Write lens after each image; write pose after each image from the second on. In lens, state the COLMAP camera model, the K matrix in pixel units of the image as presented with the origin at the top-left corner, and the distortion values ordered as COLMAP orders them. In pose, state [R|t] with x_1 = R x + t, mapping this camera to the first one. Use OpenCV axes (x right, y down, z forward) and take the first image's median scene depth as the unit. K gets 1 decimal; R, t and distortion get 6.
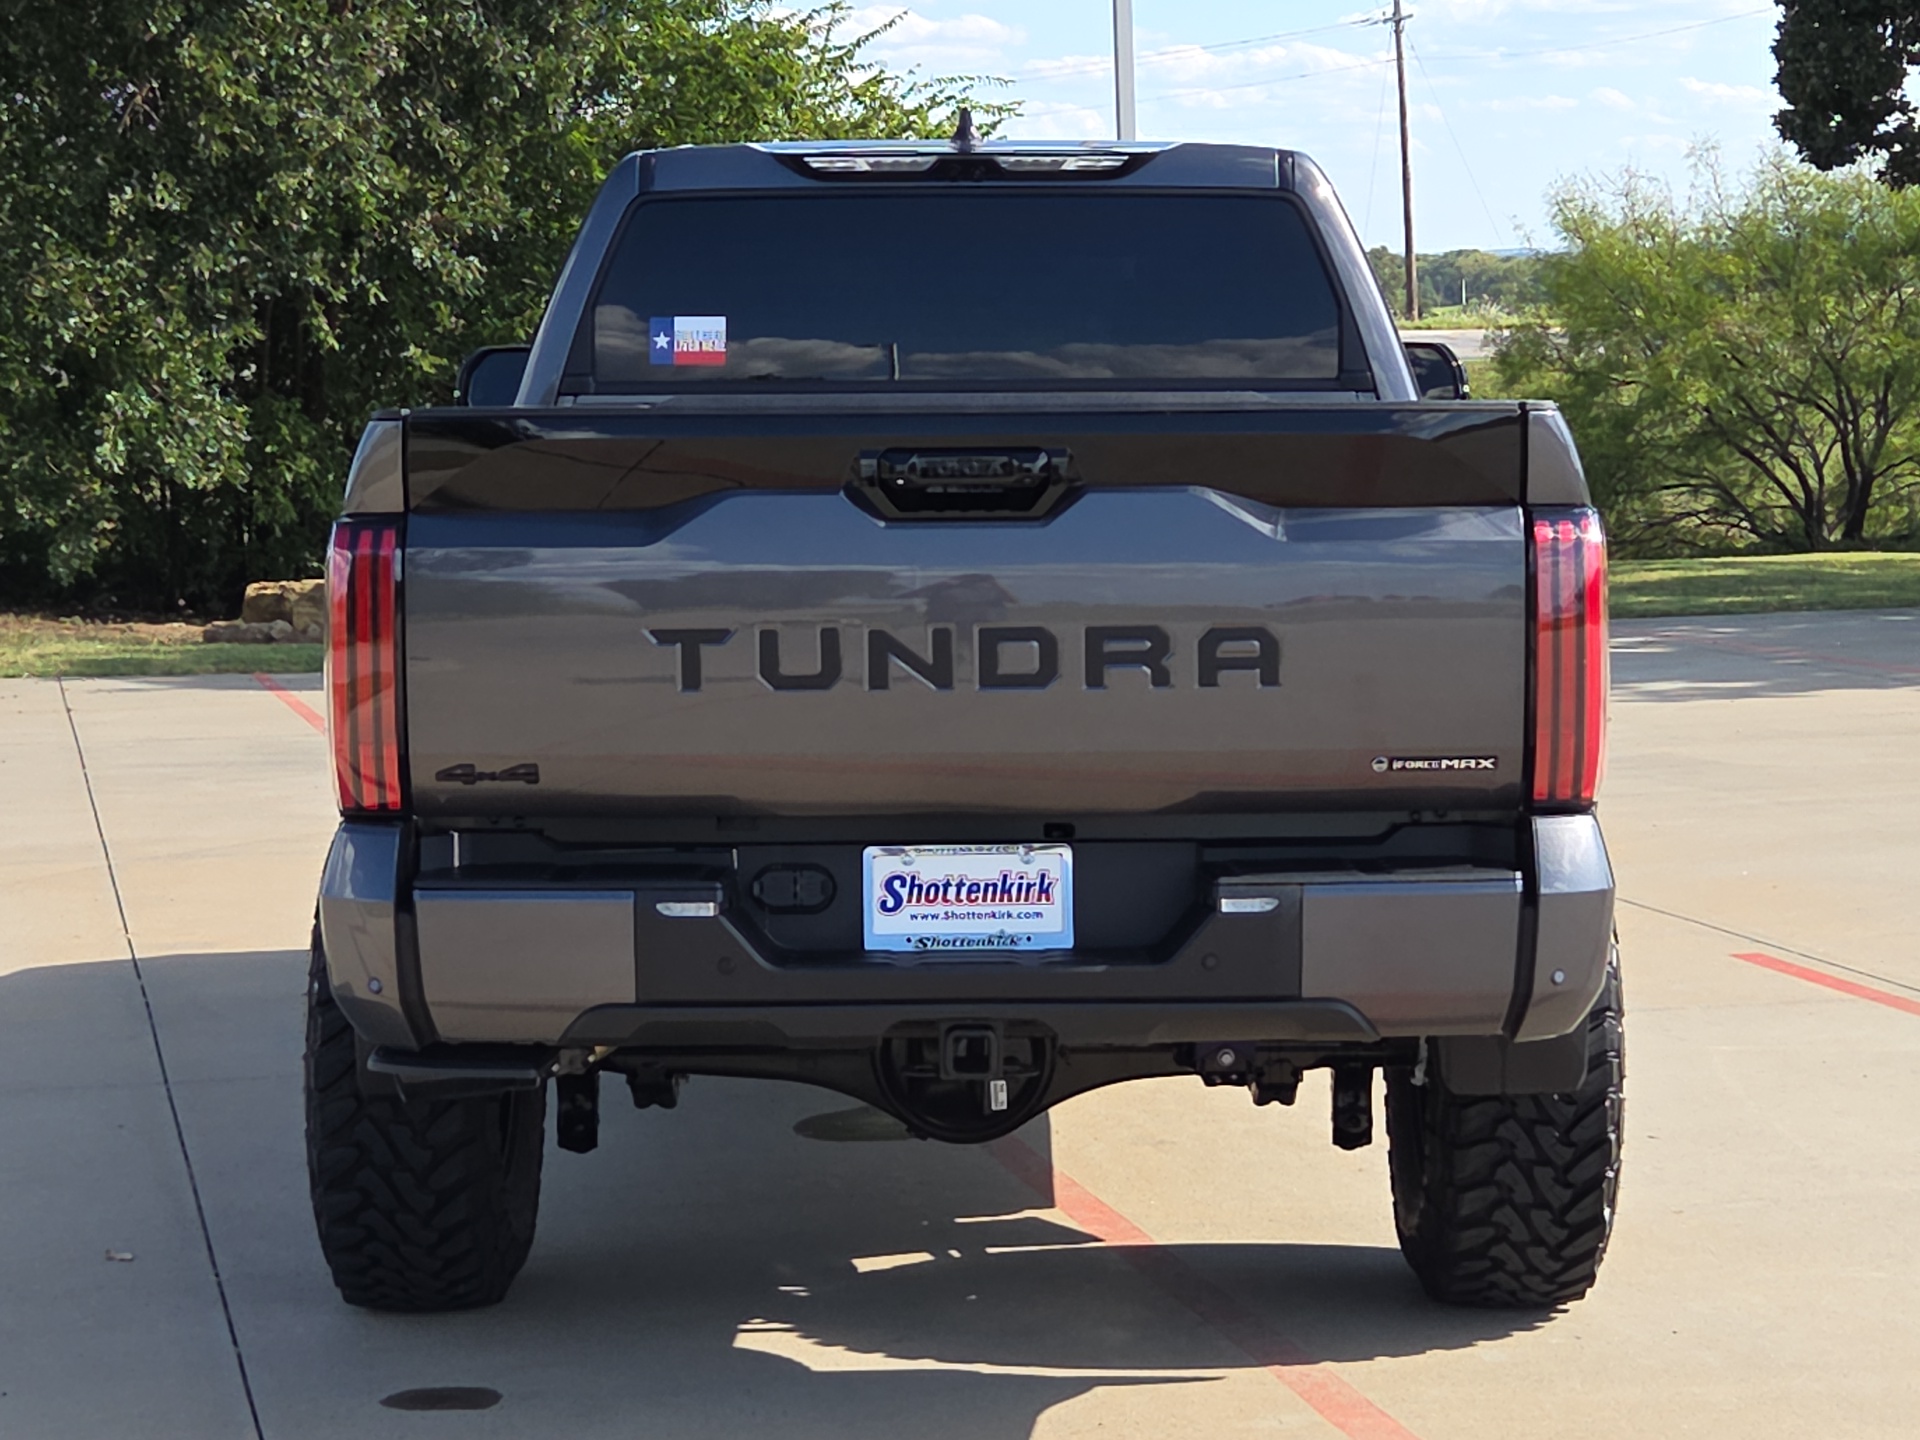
lens RADIAL K [[3761.7, 0, 949.4], [0, 3761.7, 708.1], [0, 0, 1]] dist [0.014392, 0.000000]
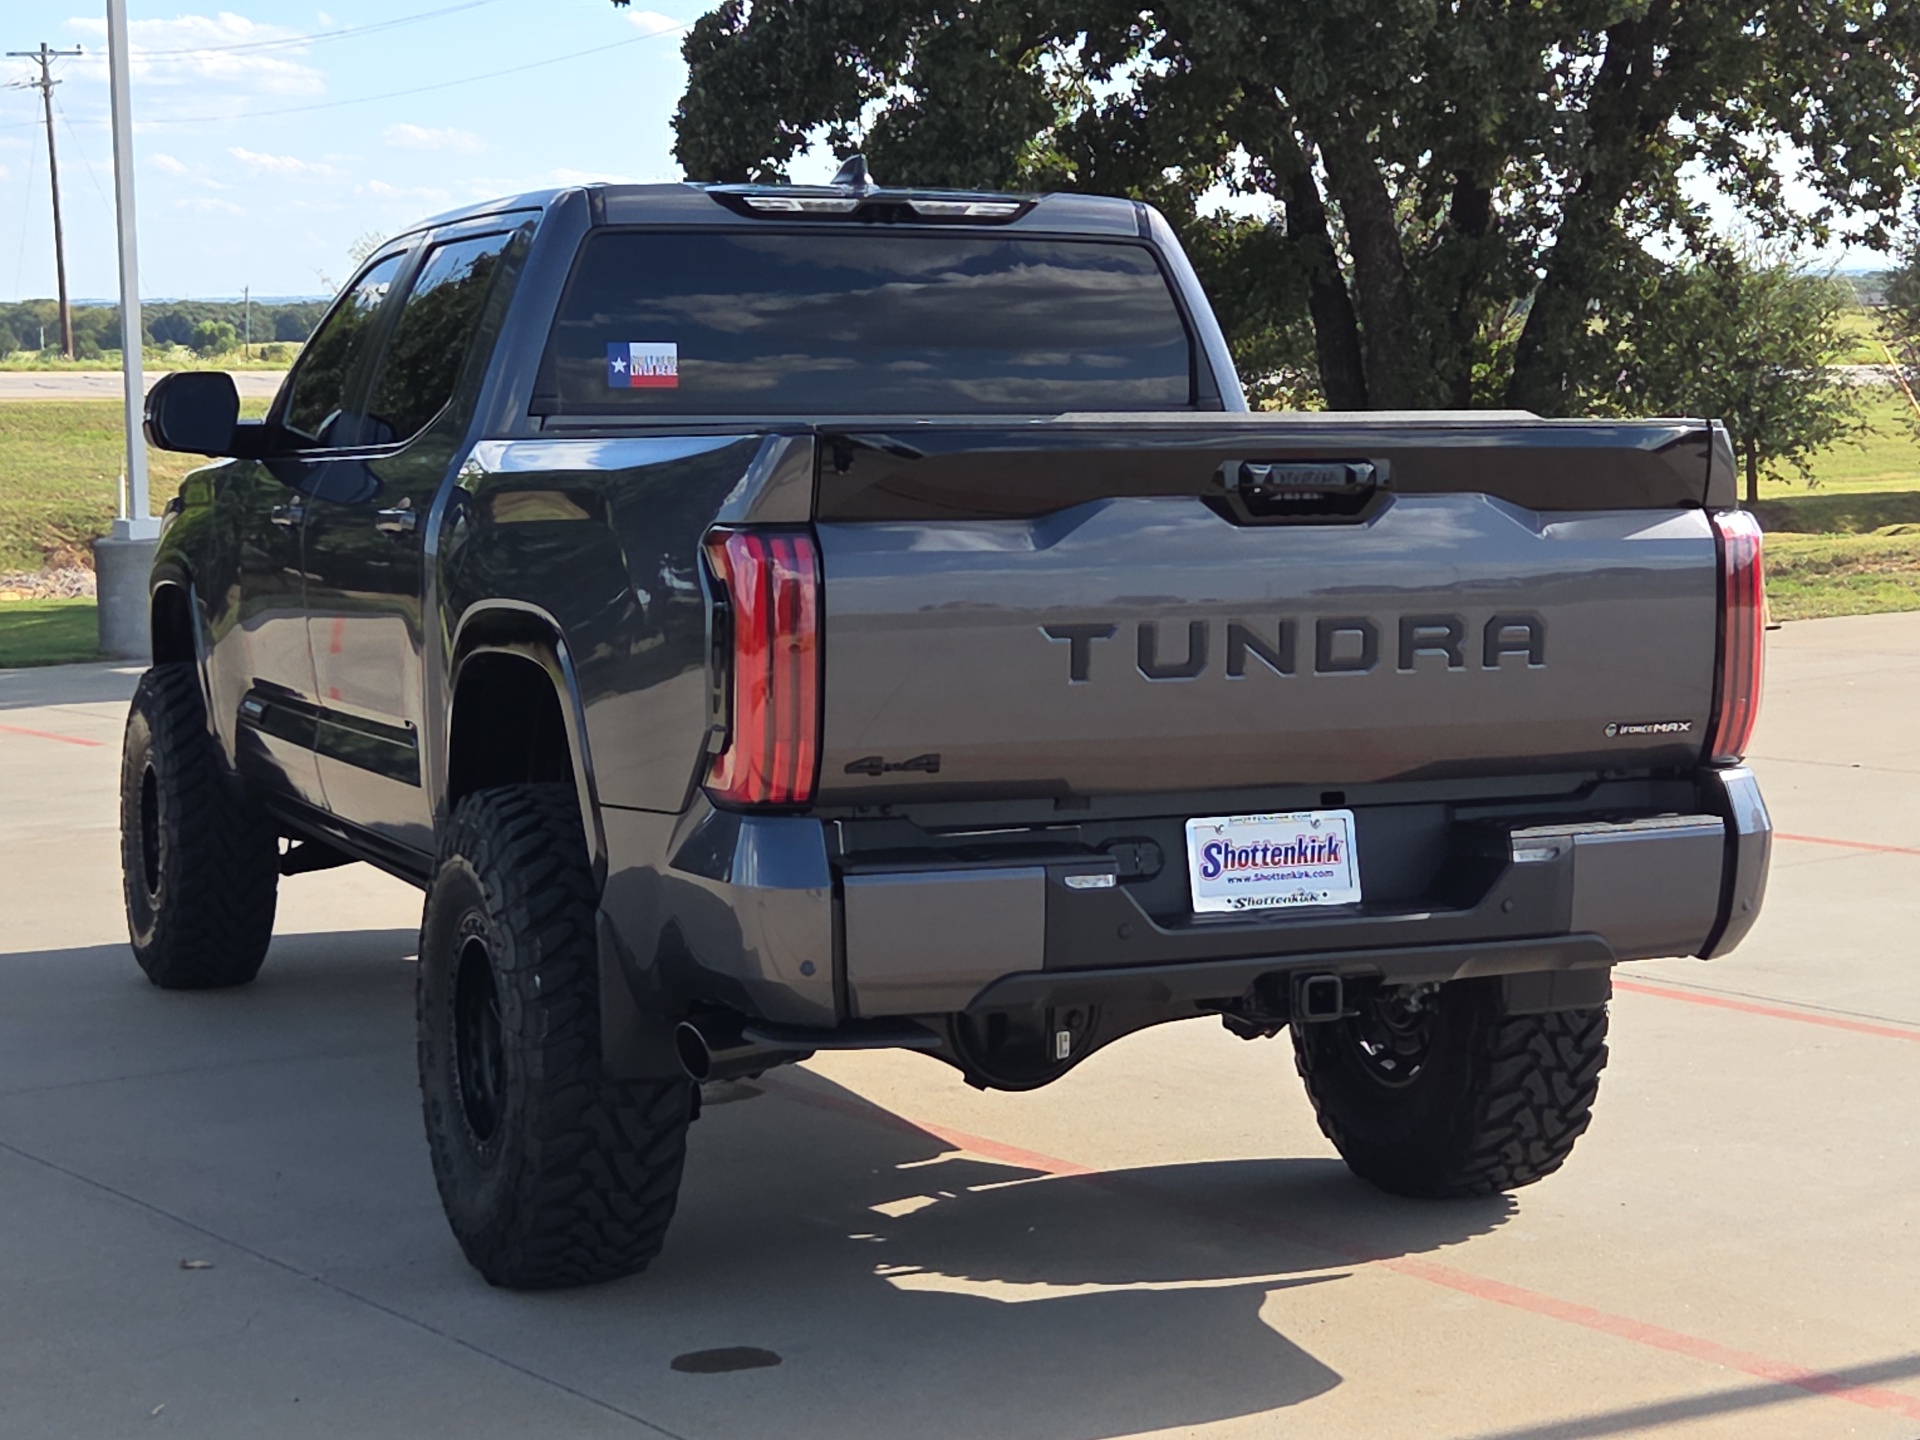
lens RADIAL K [[3382.9, 0, 965.2], [0, 3382.9, 721.3], [0, 0, 1]] dist [-0.007450, 0.000000]
pose [[0.926078, -0.030129, 0.376128, -0.458214], [0.029295, 0.999539, 0.007938, -0.001917], [-0.376193, 0.003668, 0.926534, 0.099032]]
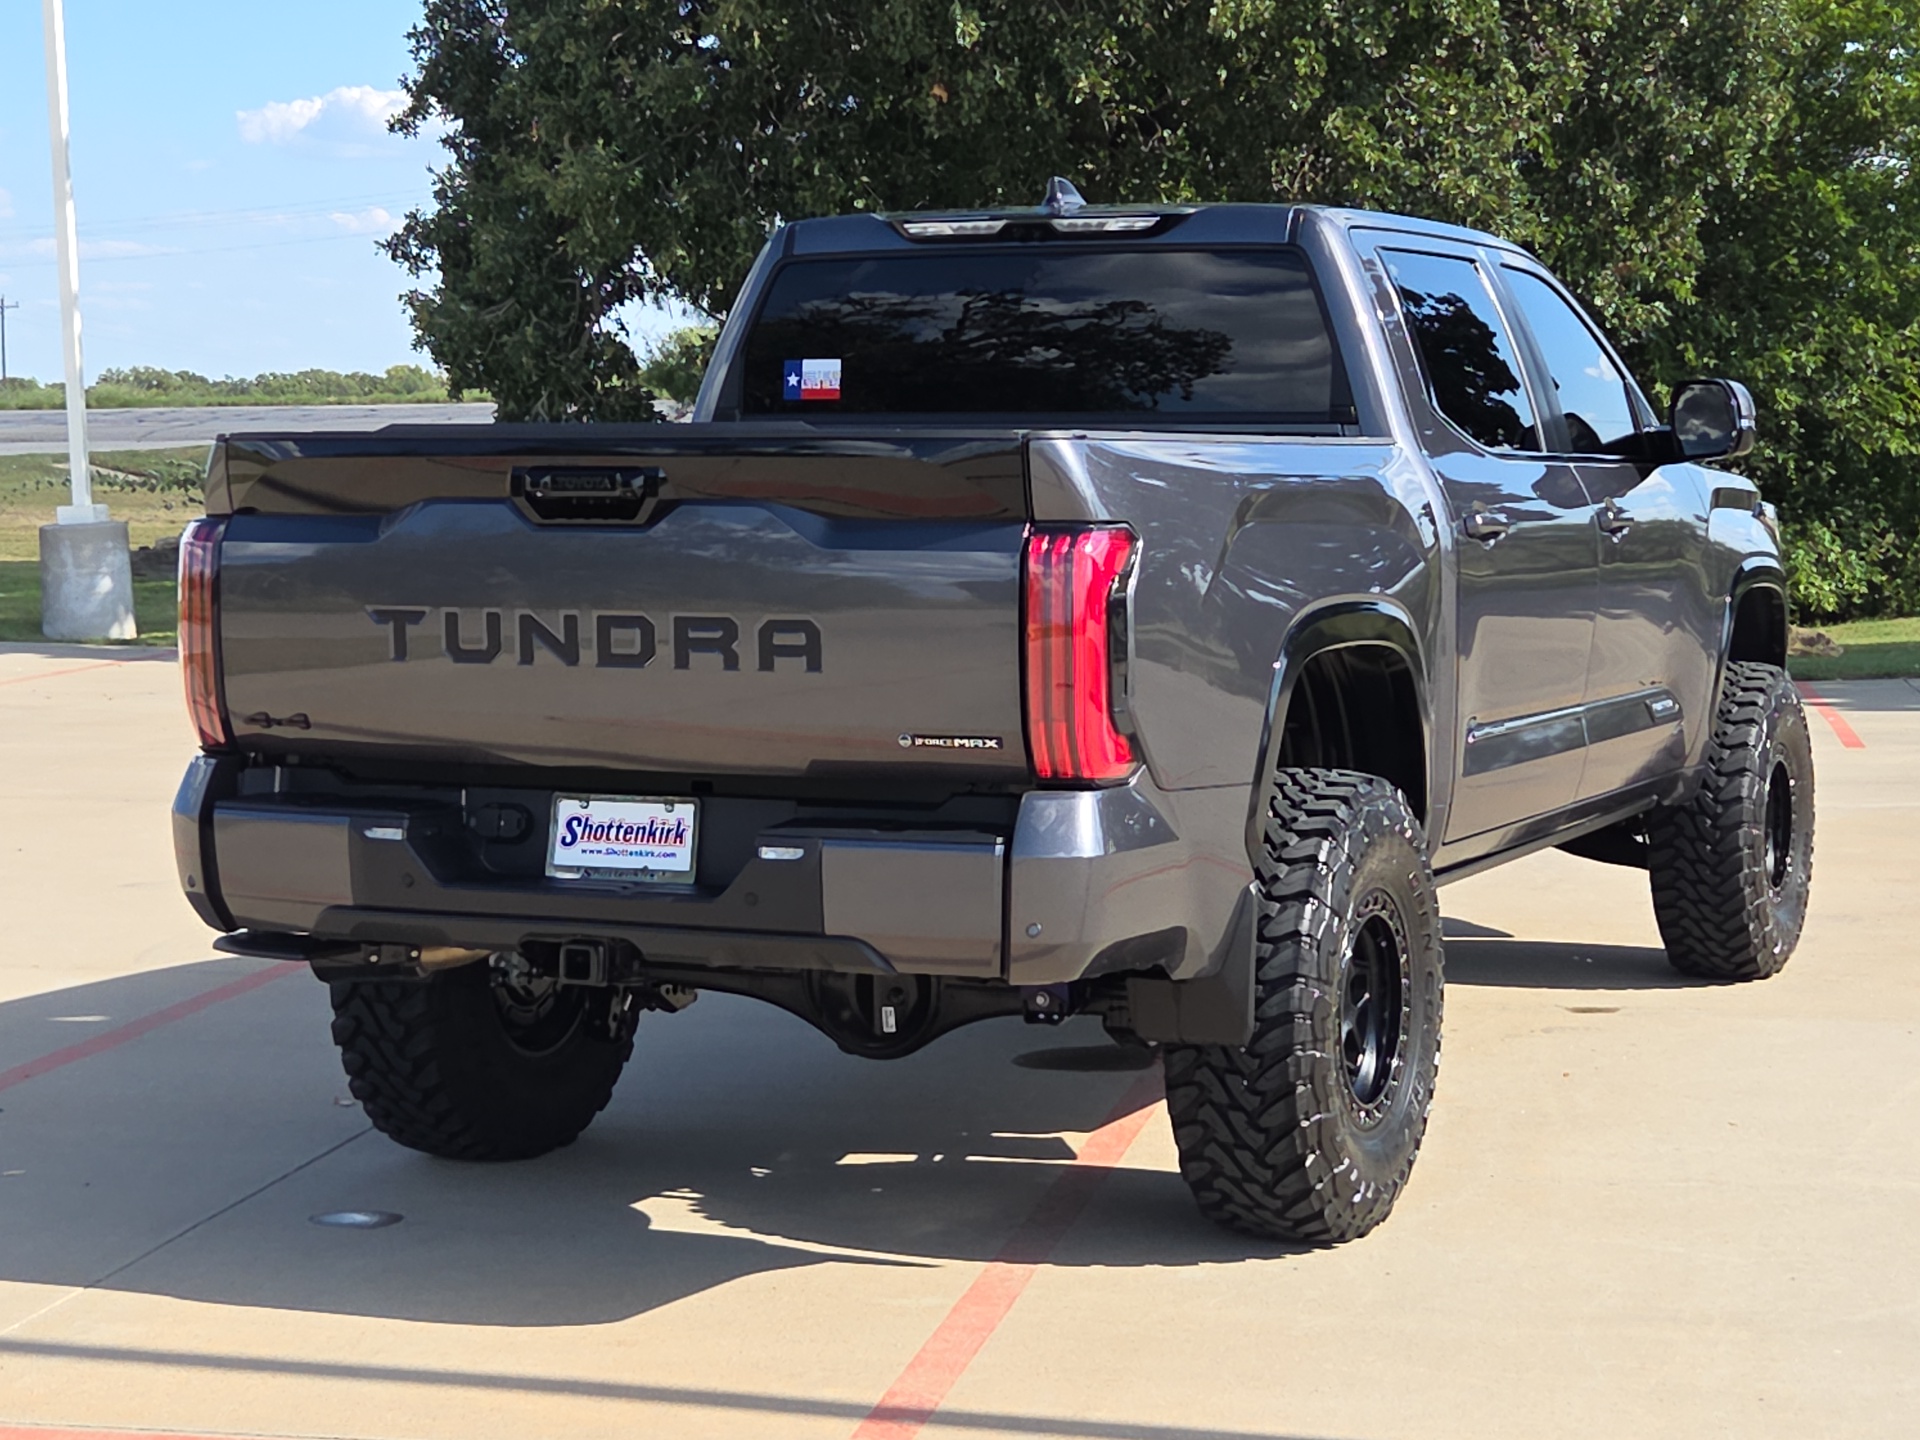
lens RADIAL K [[3468.6, 0, 966.5], [0, 3468.6, 730.7], [0, 0, 1]] dist [-0.032759, 0.000000]
pose [[0.914536, 0.038581, -0.402659, 0.556619], [-0.036945, 0.999247, 0.011832, -0.001620], [0.402813, 0.004055, 0.915273, 0.017452]]
